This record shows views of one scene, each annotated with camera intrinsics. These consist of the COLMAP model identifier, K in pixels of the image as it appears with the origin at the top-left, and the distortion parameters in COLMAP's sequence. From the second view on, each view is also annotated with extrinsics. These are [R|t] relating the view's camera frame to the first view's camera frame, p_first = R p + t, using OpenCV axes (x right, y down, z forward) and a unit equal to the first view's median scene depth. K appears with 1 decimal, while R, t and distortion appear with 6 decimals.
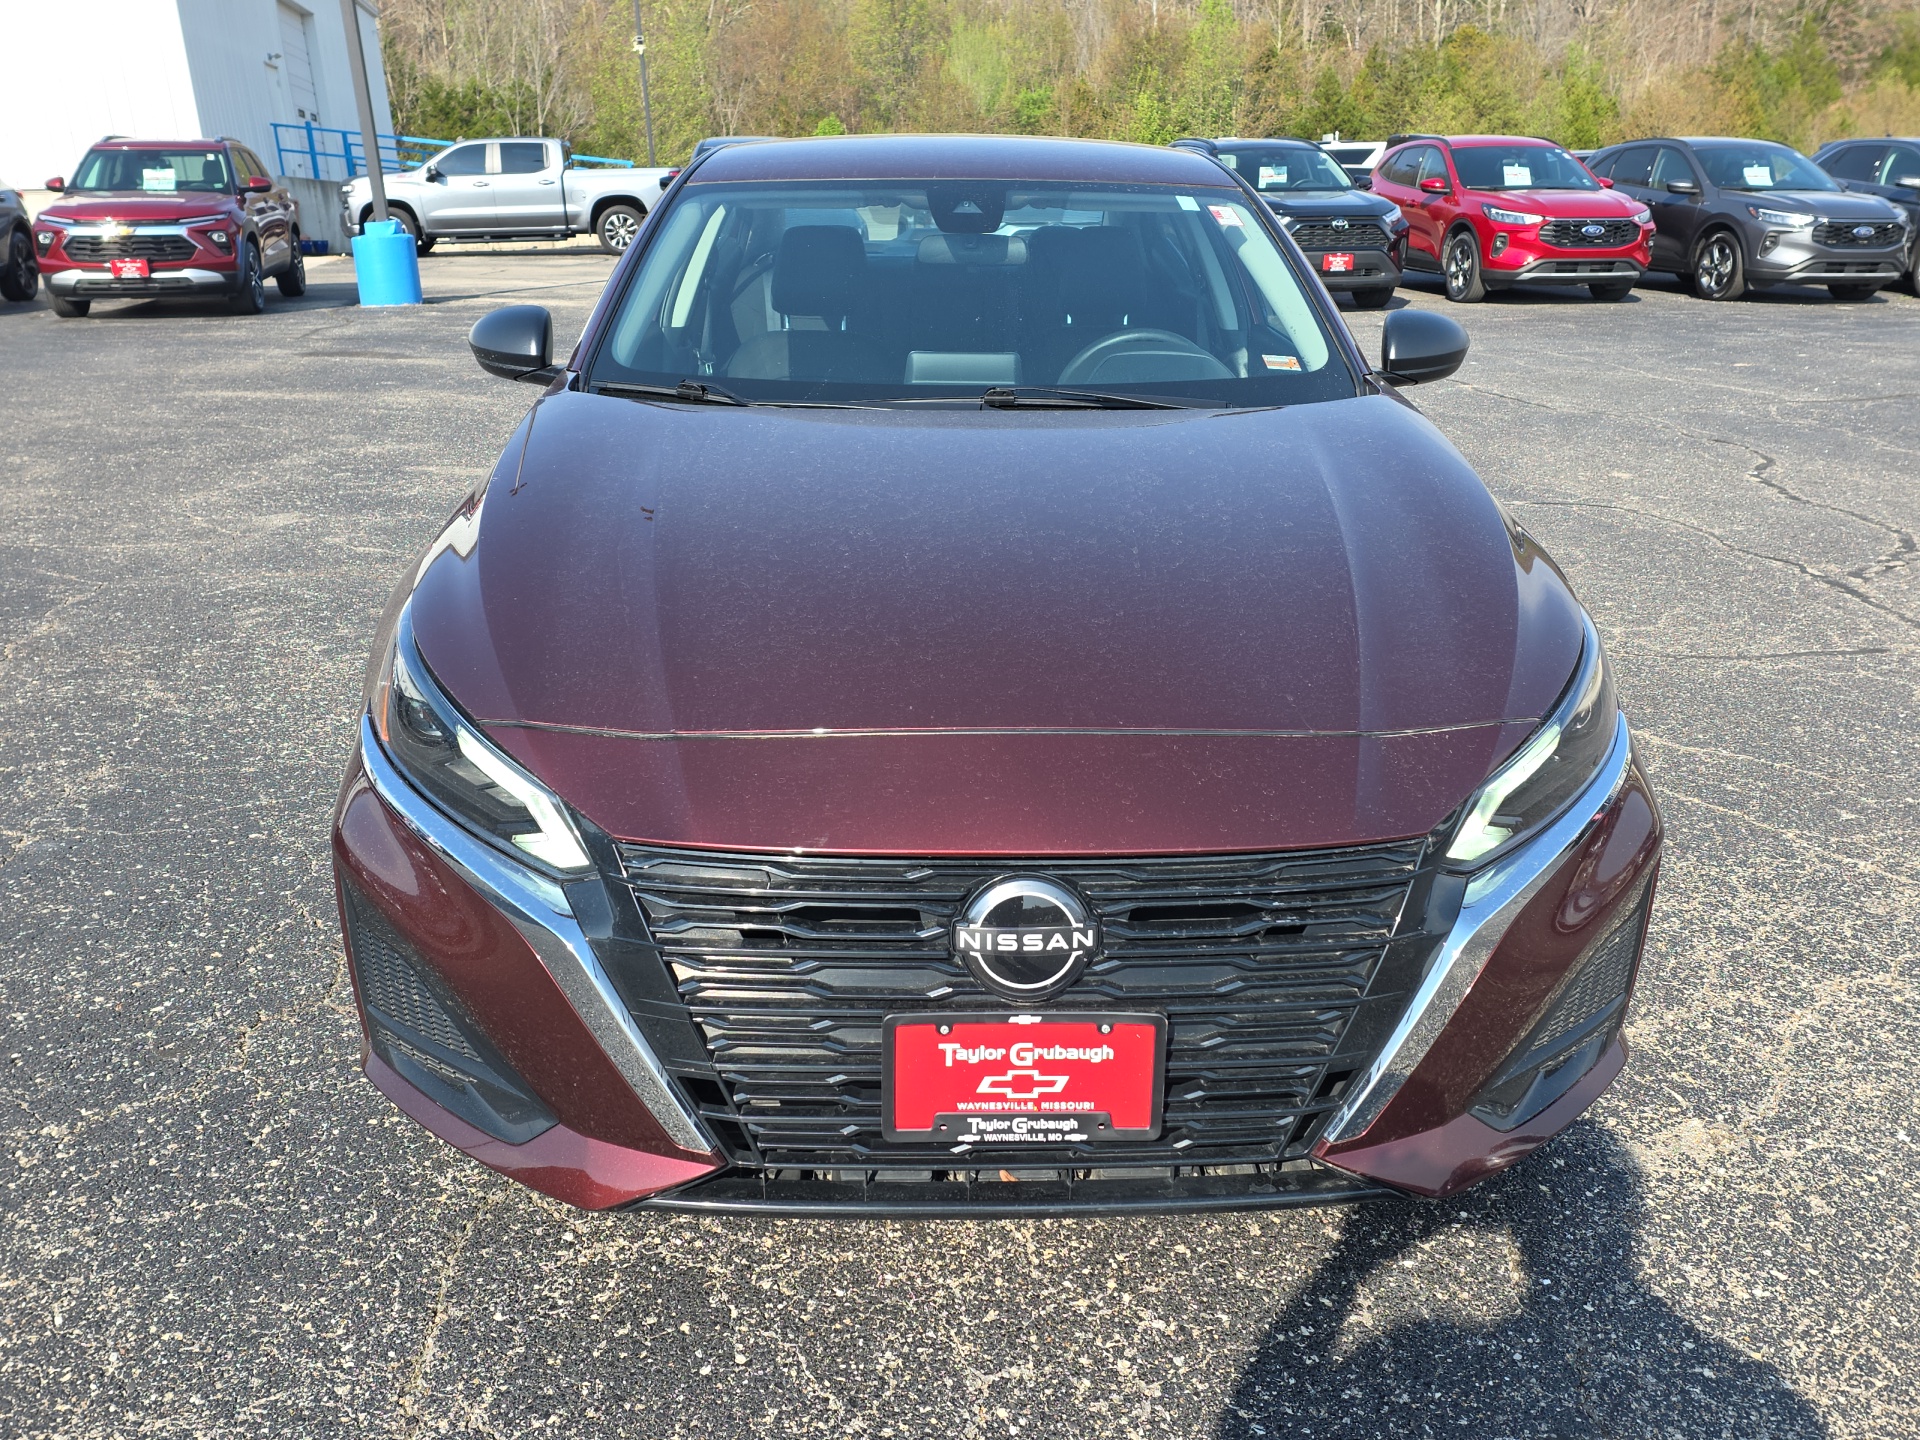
lens RADIAL K [[1603.5, 0, 973.5], [0, 1603.5, 696.5], [0, 0, 1]] dist [0.093797, -0.108693]
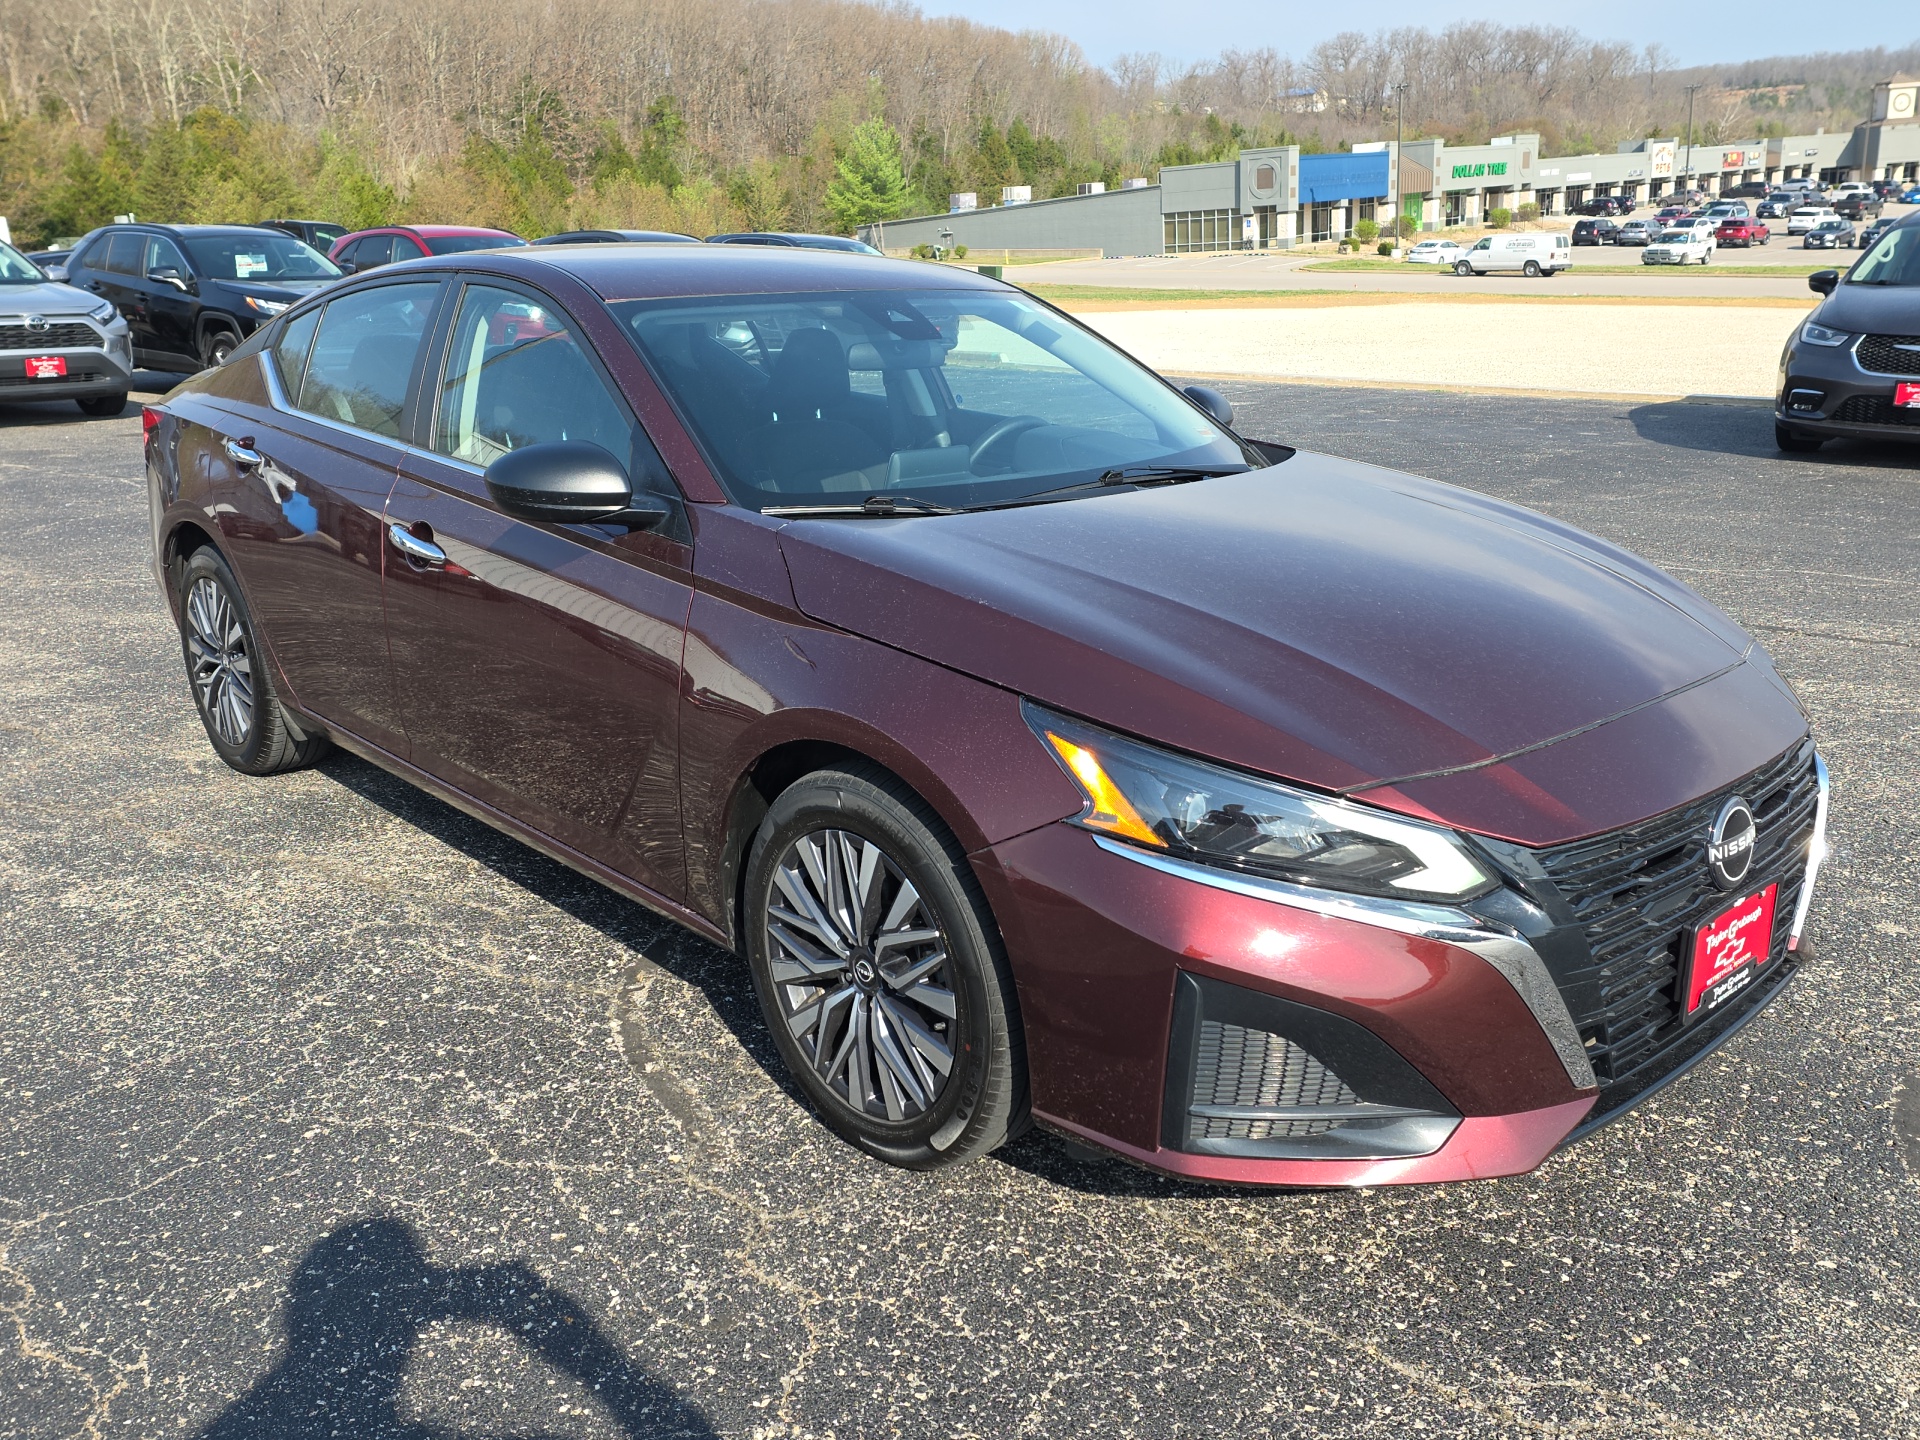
lens RADIAL K [[1603.5, 0, 973.5], [0, 1603.5, 696.5], [0, 0, 1]] dist [0.093797, -0.108693]
pose [[0.743769, -0.183964, 0.642624, -1.276031], [0.213443, 0.976415, 0.032481, -0.148852], [-0.633443, 0.113005, 0.765493, 0.328302]]
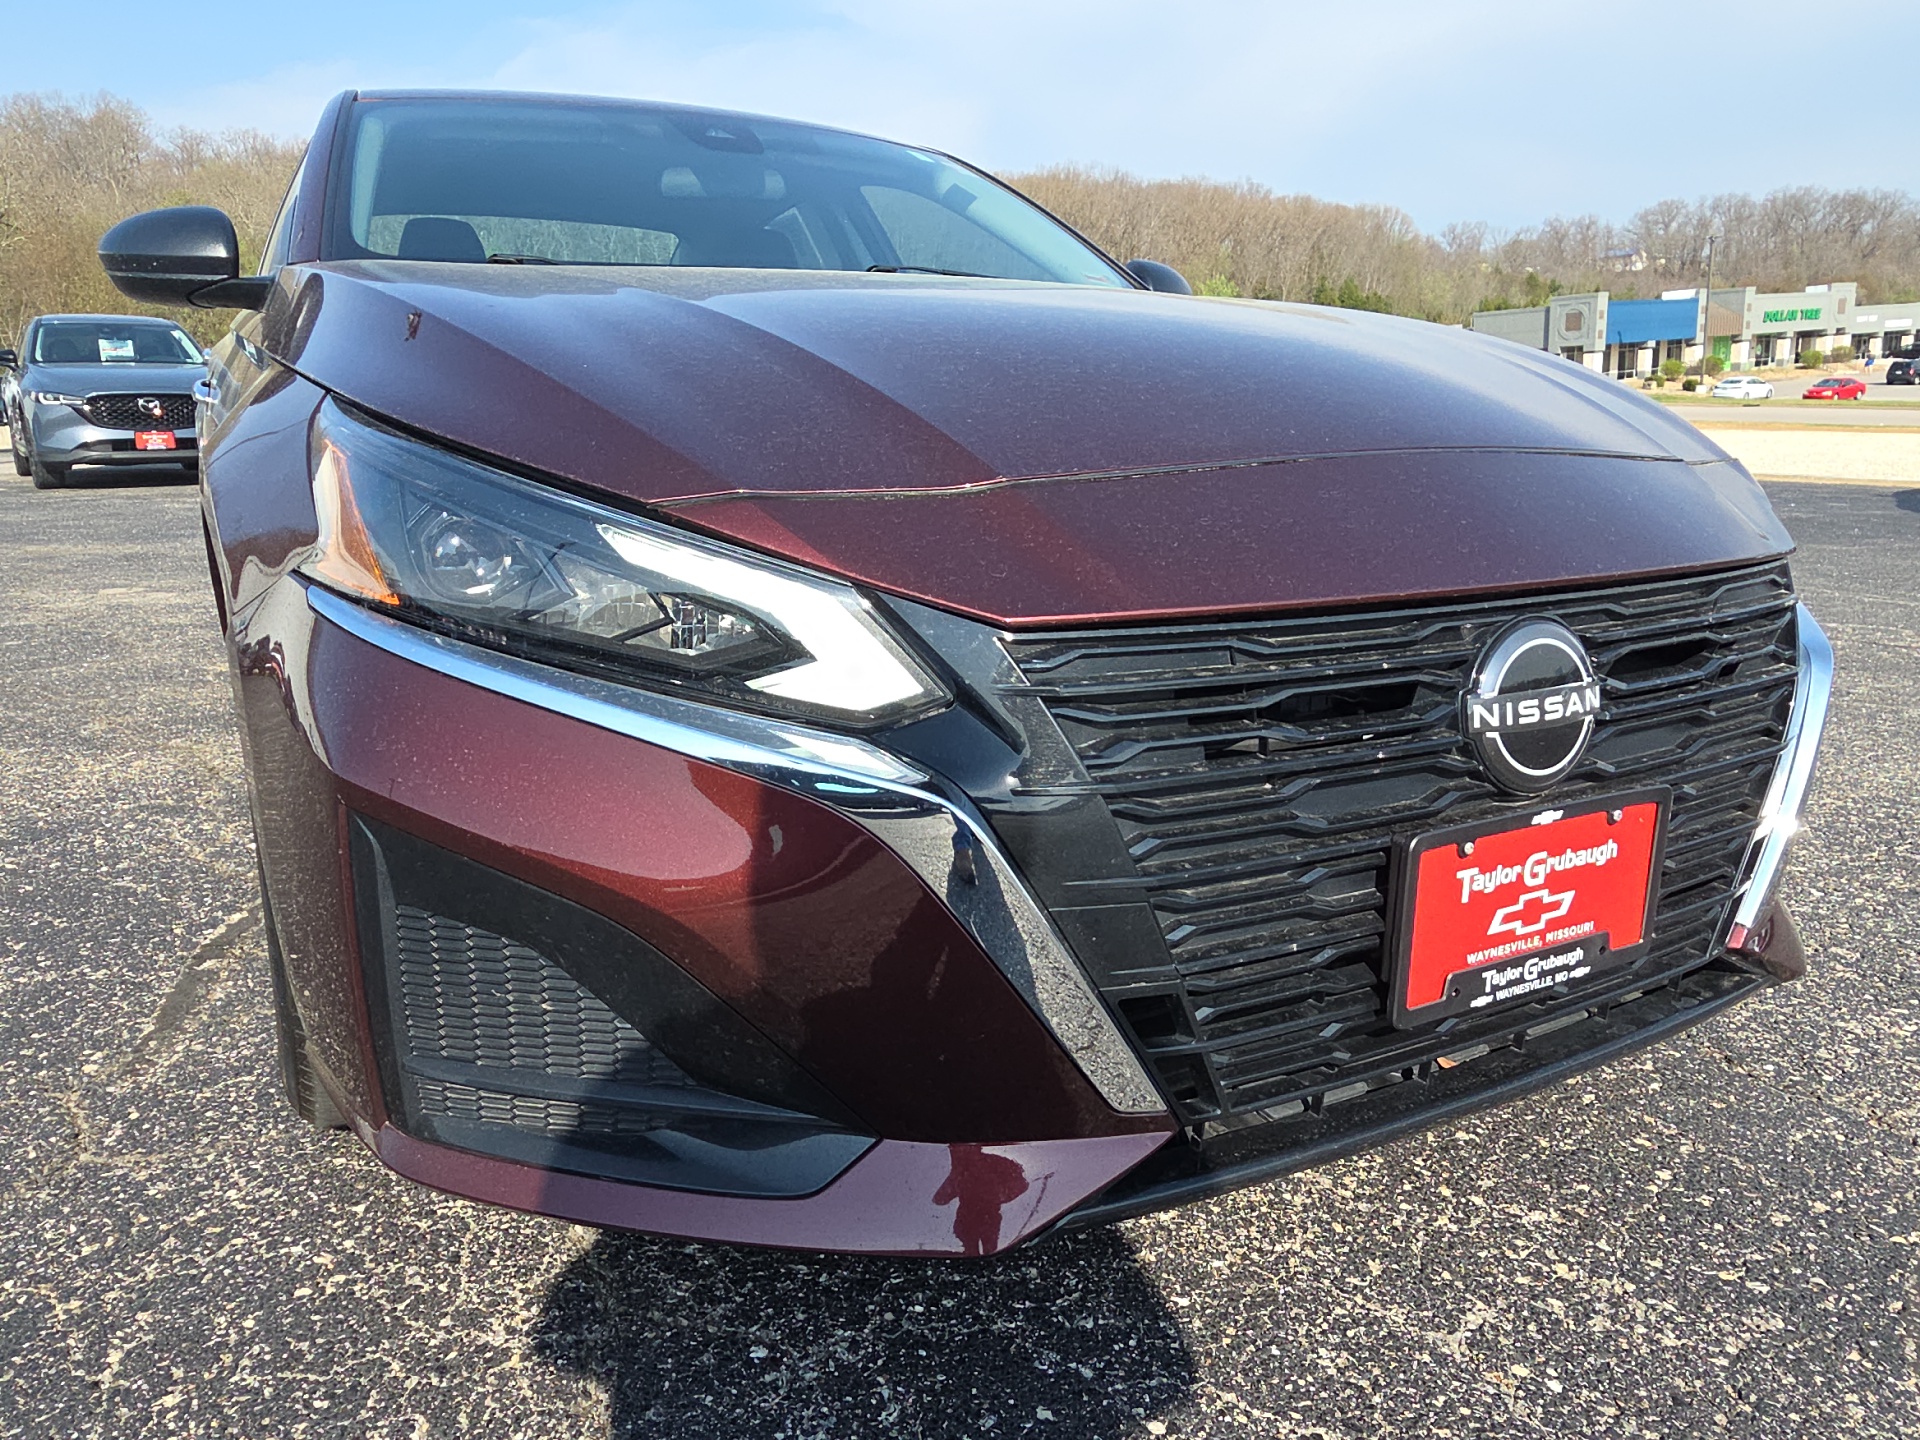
lens RADIAL K [[1353.7, 0, 947.5], [0, 1353.7, 721.3], [0, 0, 1]] dist [0.005385, -0.005677]
pose [[0.889237, -0.110958, 0.443785, -0.473805], [0.146443, 0.988131, -0.046379, 0.142422], [-0.433372, 0.106231, 0.894932, 0.545703]]
